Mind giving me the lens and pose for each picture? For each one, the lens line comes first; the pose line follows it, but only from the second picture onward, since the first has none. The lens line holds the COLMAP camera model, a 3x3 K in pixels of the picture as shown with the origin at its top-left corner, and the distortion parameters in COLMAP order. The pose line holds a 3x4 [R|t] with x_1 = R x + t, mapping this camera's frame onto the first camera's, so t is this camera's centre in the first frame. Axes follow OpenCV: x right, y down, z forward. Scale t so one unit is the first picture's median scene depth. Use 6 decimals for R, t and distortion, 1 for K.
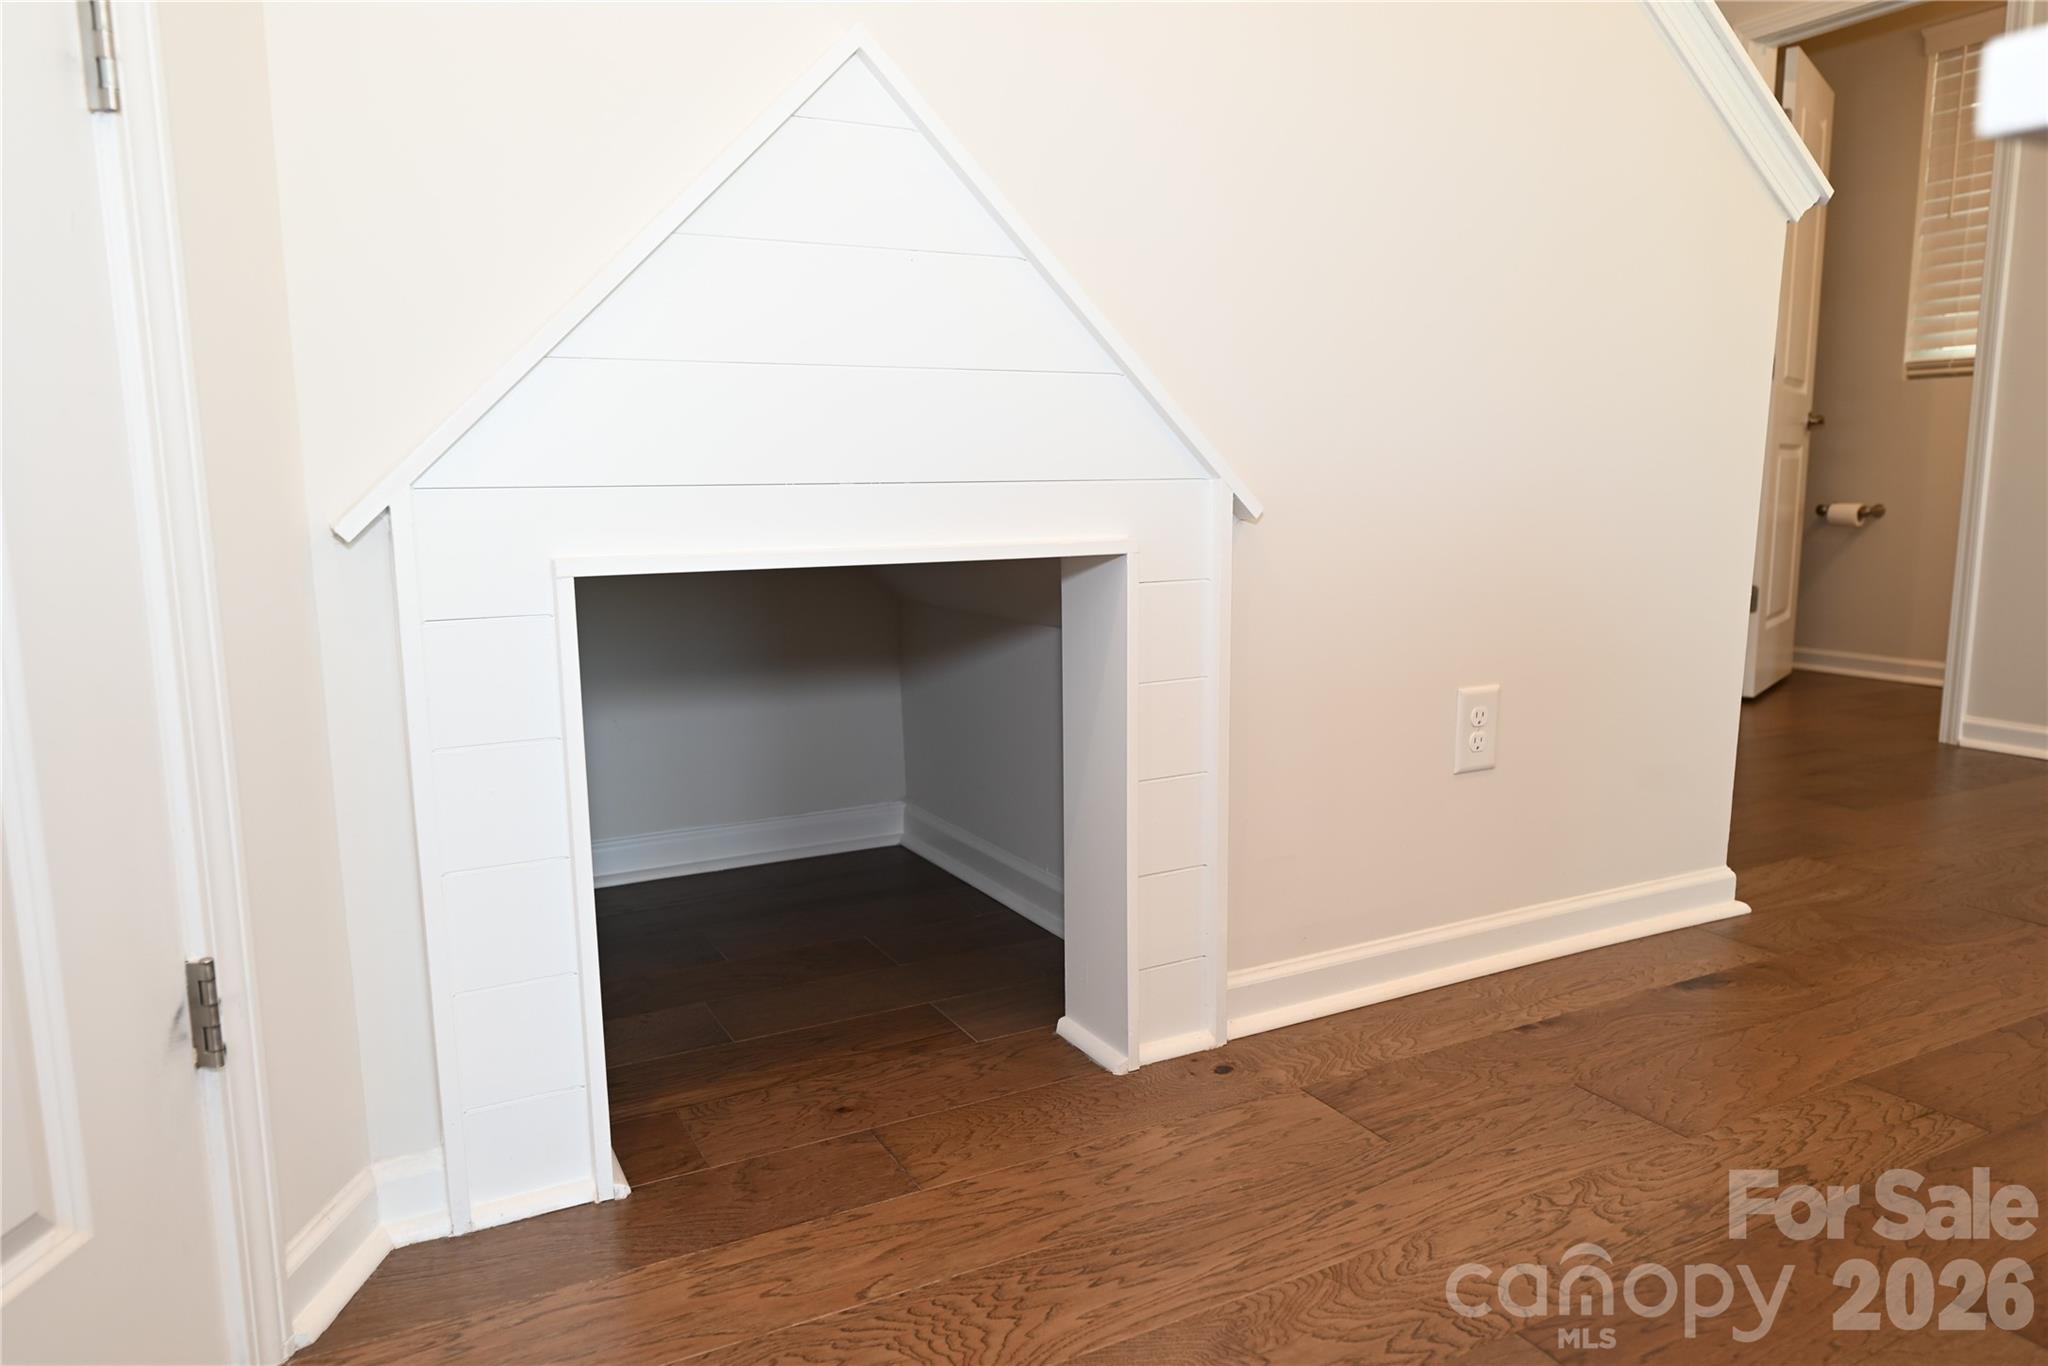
lens RADIAL K [[1361.7, 0, 1023.5], [0, 1361.7, 694.3], [0, 0, 1]] dist [-0.006146, 0.002764]
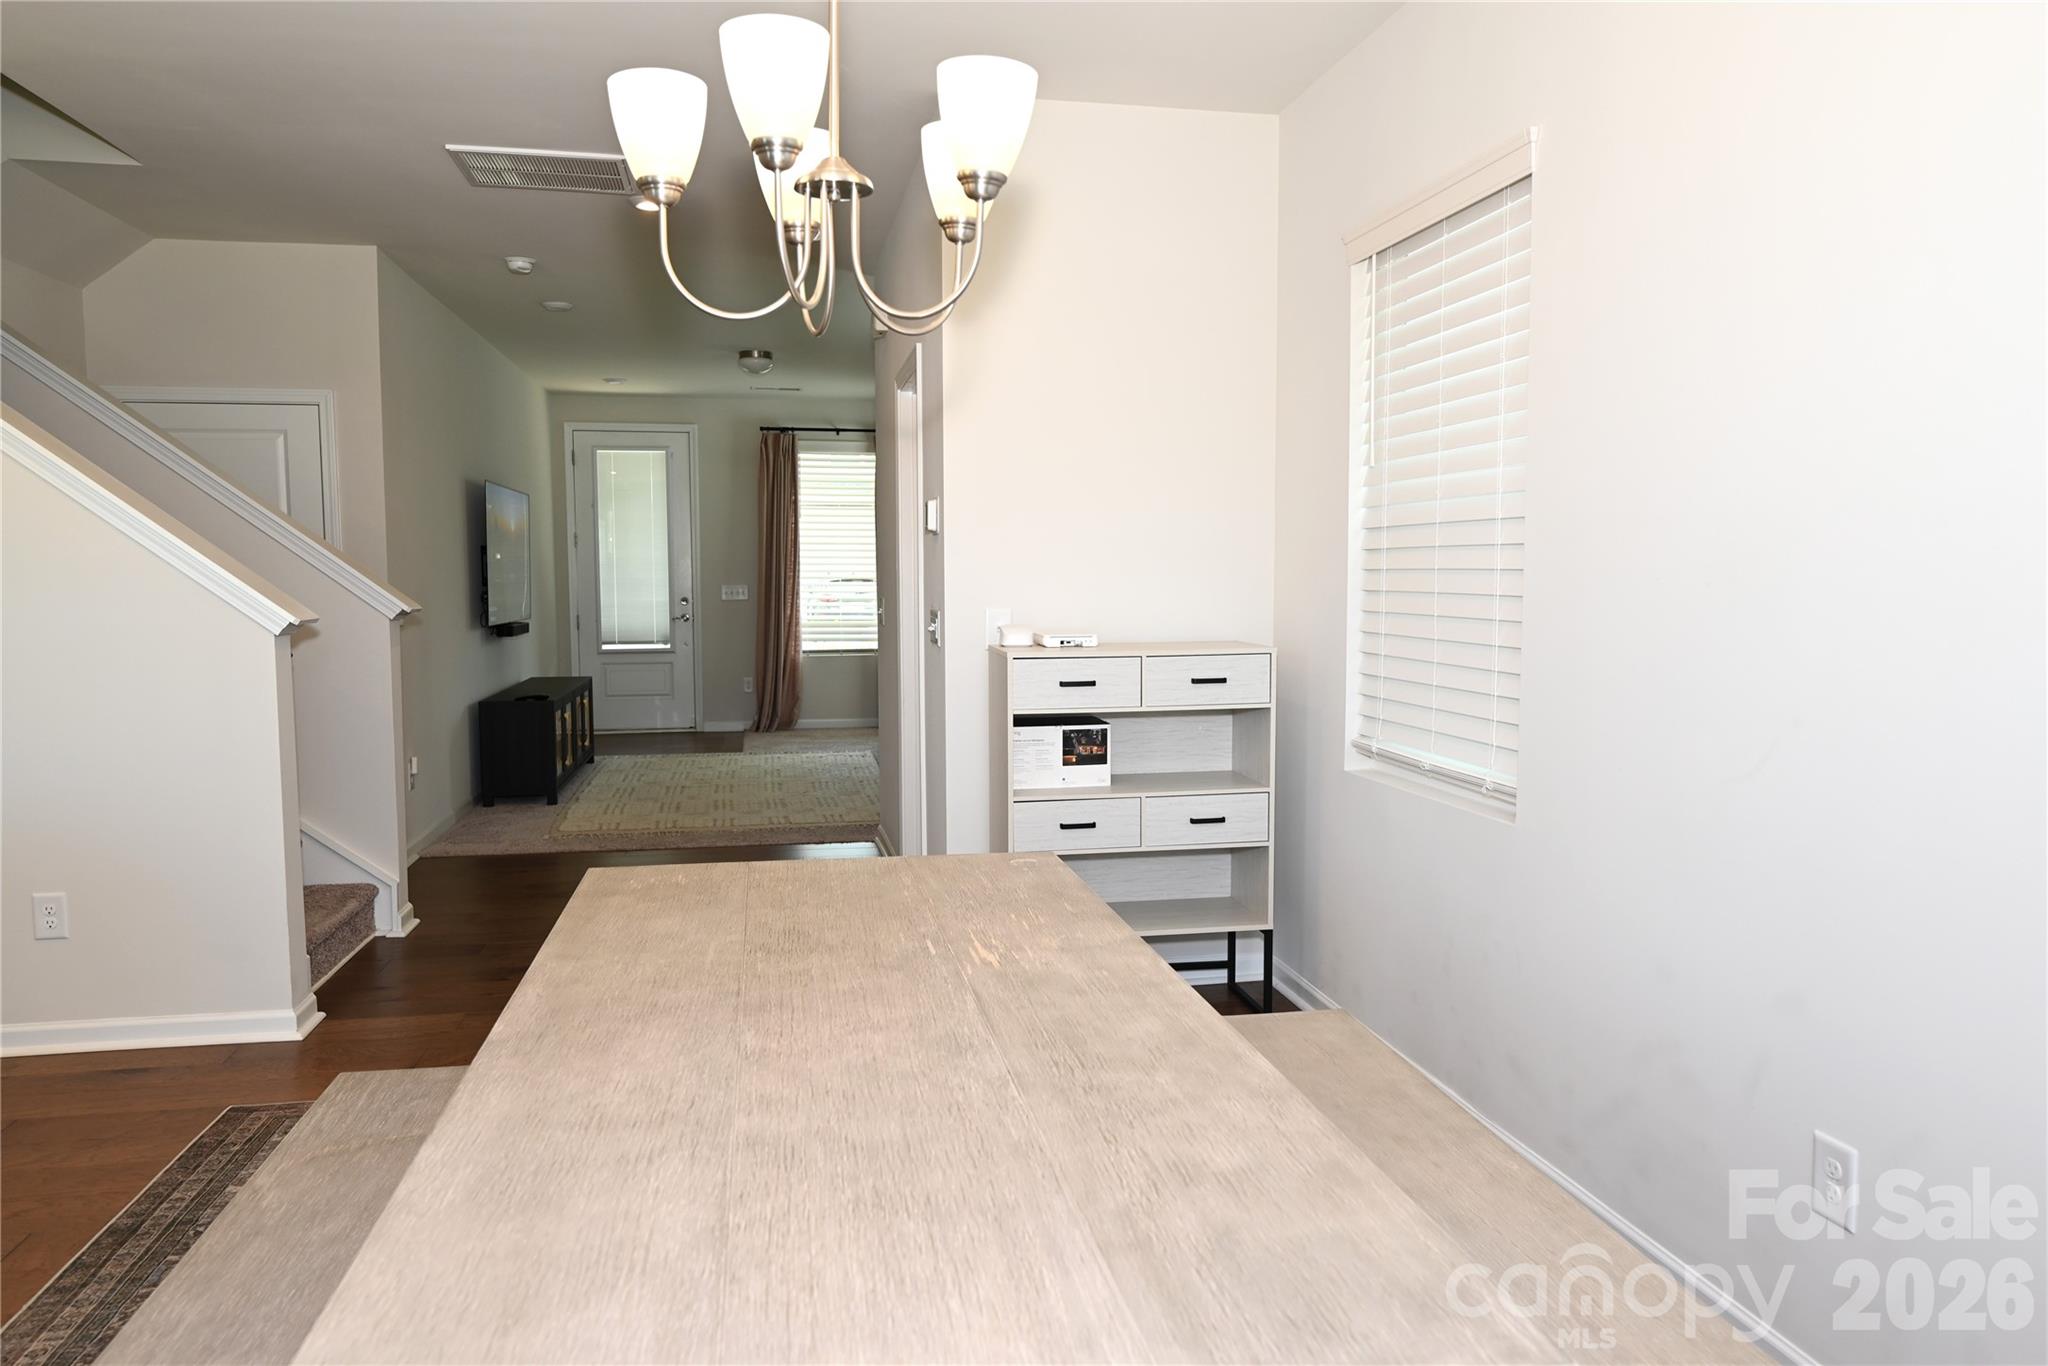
lens RADIAL K [[1361.7, 0, 1017.5], [0, 1361.7, 687.0], [0, 0, 1]] dist [-0.006146, 0.002764]
pose [[0.956538, 0.035249, -0.289469, 3.082407], [-0.056274, 0.996321, -0.064633, -0.348825], [0.286126, 0.078114, 0.955003, -0.594830]]
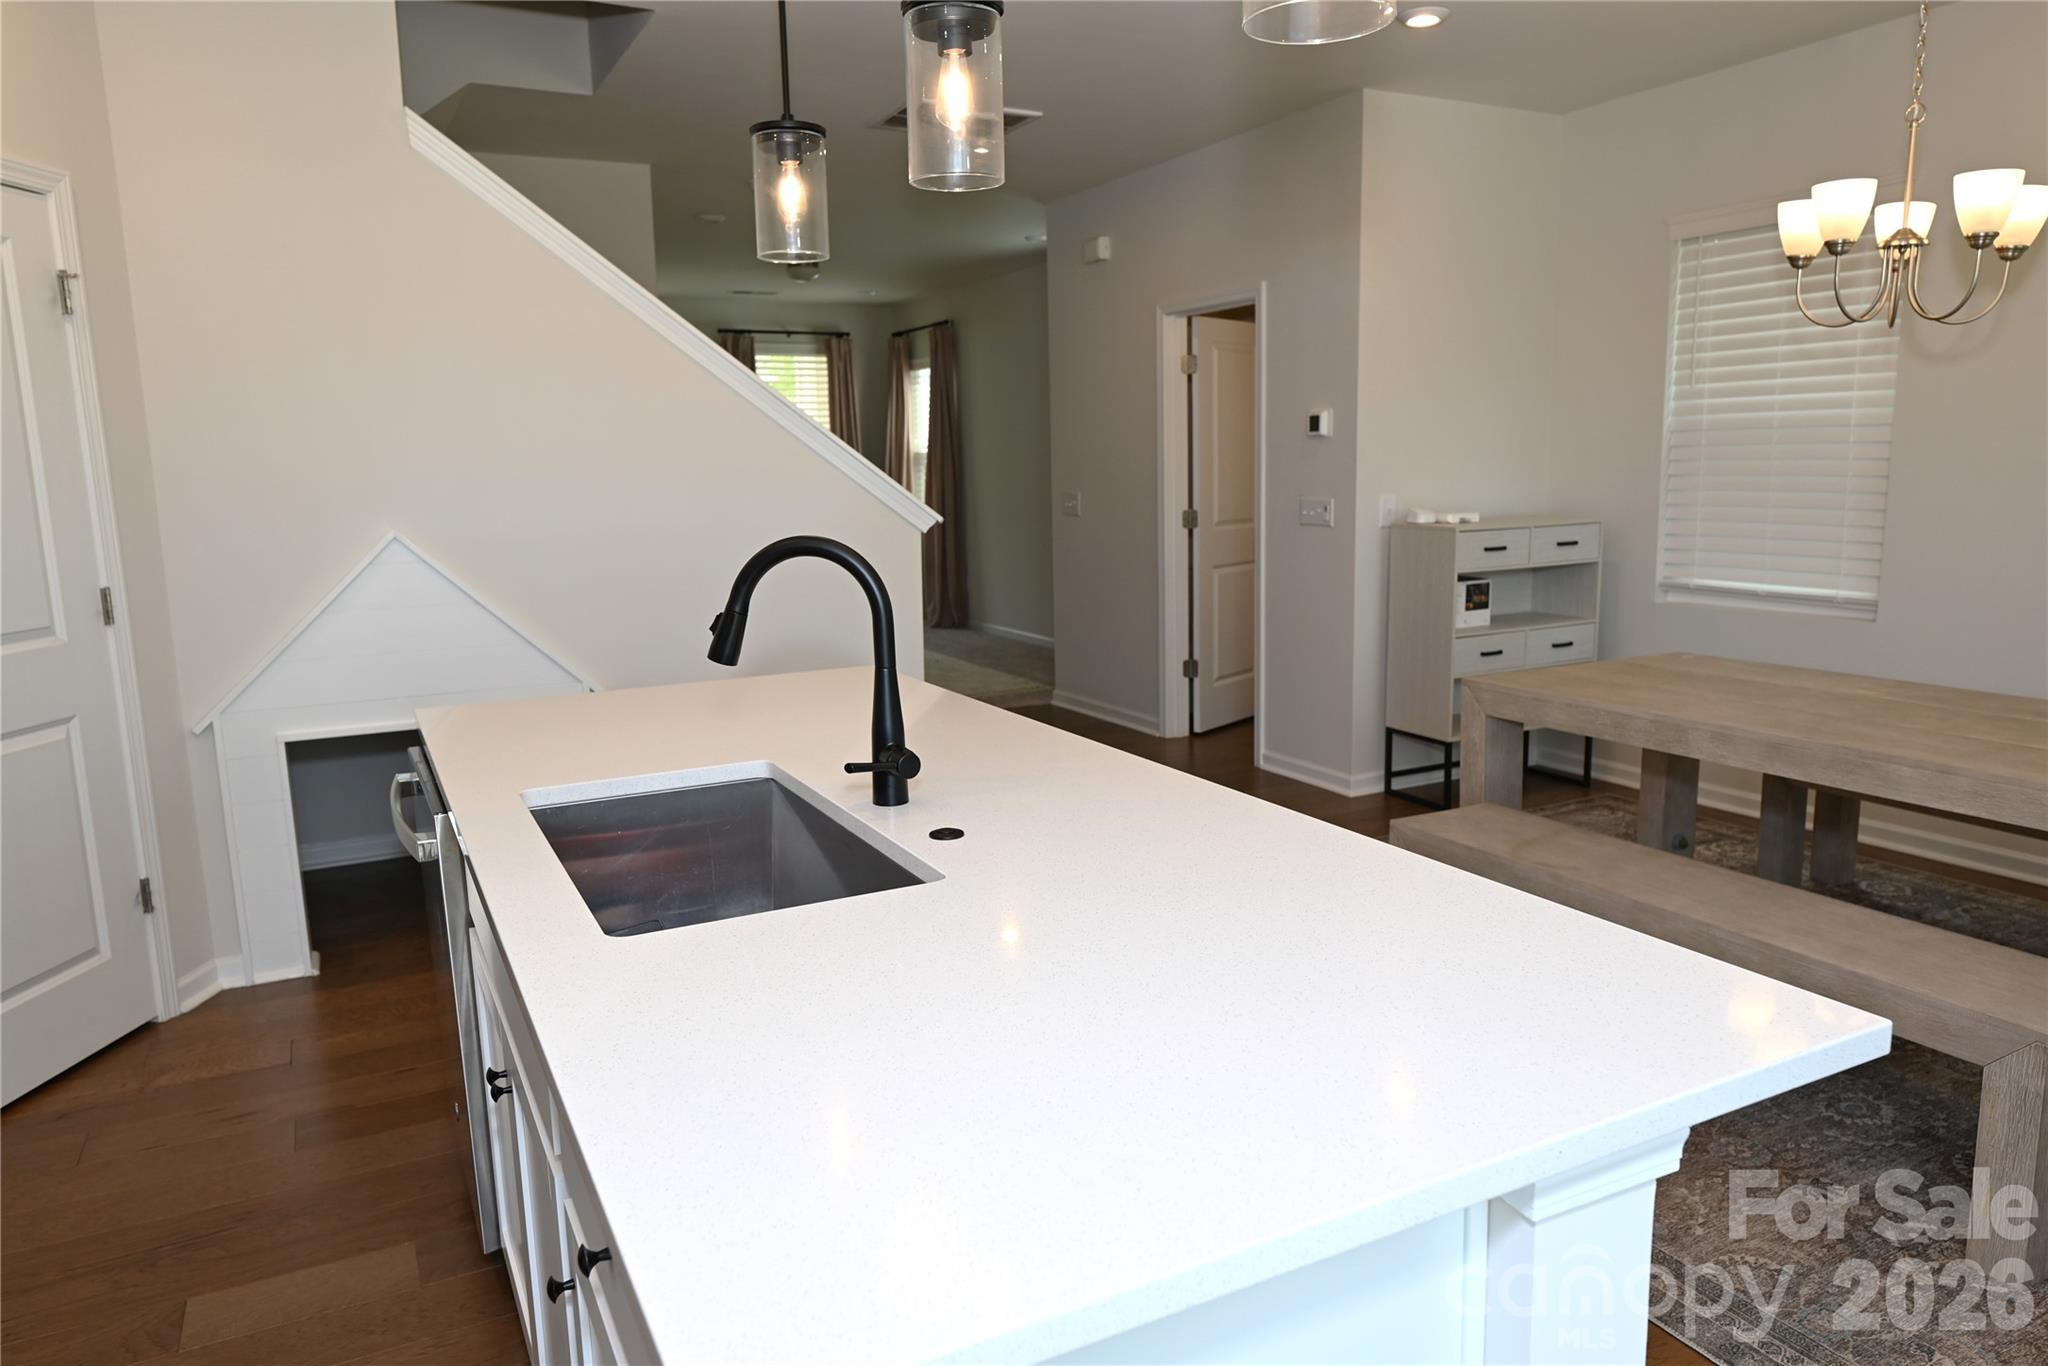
lens RADIAL K [[1361.7, 0, 1037.9], [0, 1361.7, 692.7], [0, 0, 1]] dist [-0.006146, 0.002764]
pose [[0.999941, -0.008832, -0.006335, 1.170392], [0.008901, 0.999902, 0.010836, -0.196458], [0.006239, -0.010892, 0.999921, -1.675638]]
